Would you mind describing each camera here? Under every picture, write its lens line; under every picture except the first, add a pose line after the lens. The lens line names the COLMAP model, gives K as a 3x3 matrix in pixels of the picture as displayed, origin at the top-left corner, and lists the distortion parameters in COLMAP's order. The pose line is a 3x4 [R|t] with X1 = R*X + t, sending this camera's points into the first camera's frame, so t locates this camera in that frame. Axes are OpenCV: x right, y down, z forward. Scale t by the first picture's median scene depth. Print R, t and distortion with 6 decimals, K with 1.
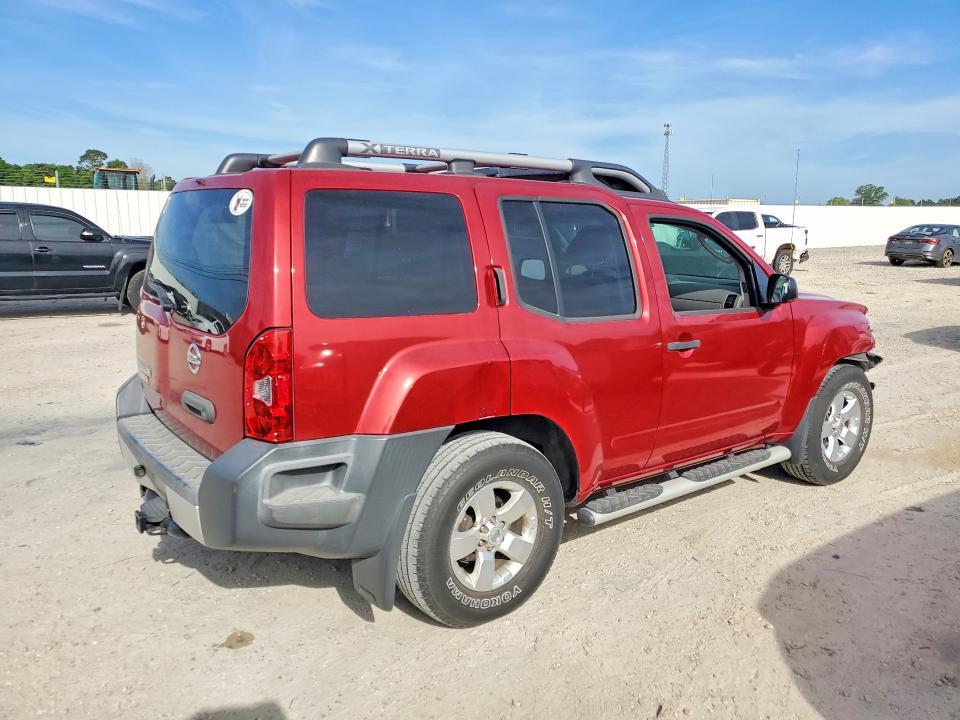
lens RADIAL K [[743.4, 0, 480.0], [0, 743.4, 360.0], [0, 0, 1]] dist [0.001470, 0.004012]
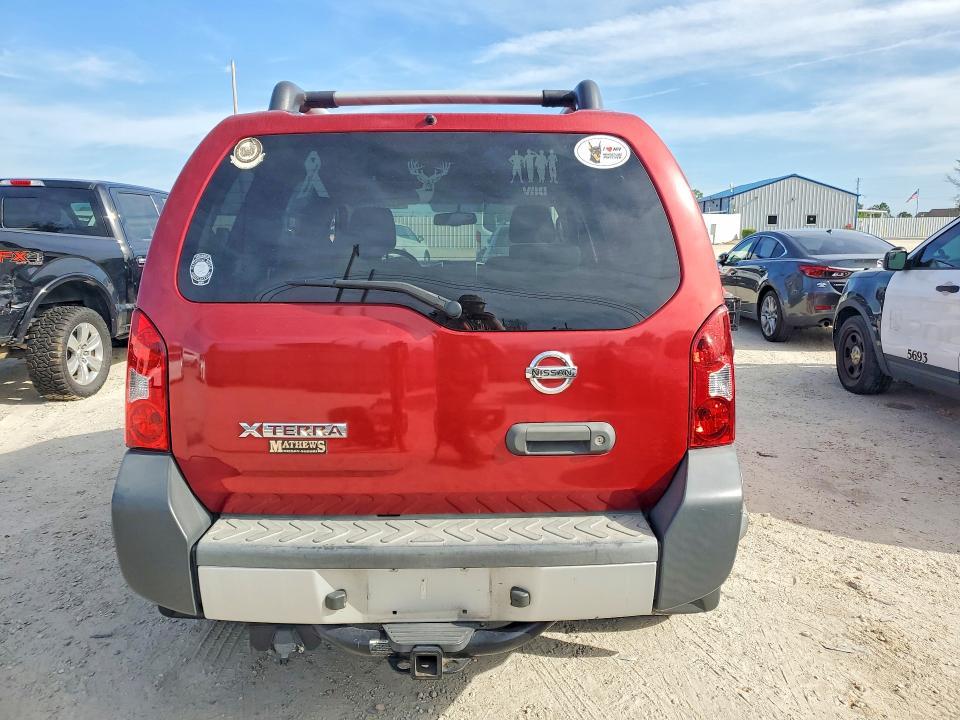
lens RADIAL K [[743.4, 0, 480.0], [0, 743.4, 360.0], [0, 0, 1]] dist [0.001470, 0.004012]
pose [[0.593854, -0.139643, 0.792362, -0.670136], [0.149981, 0.986774, 0.061499, -0.046527], [-0.790470, 0.082318, 0.606943, 0.437405]]
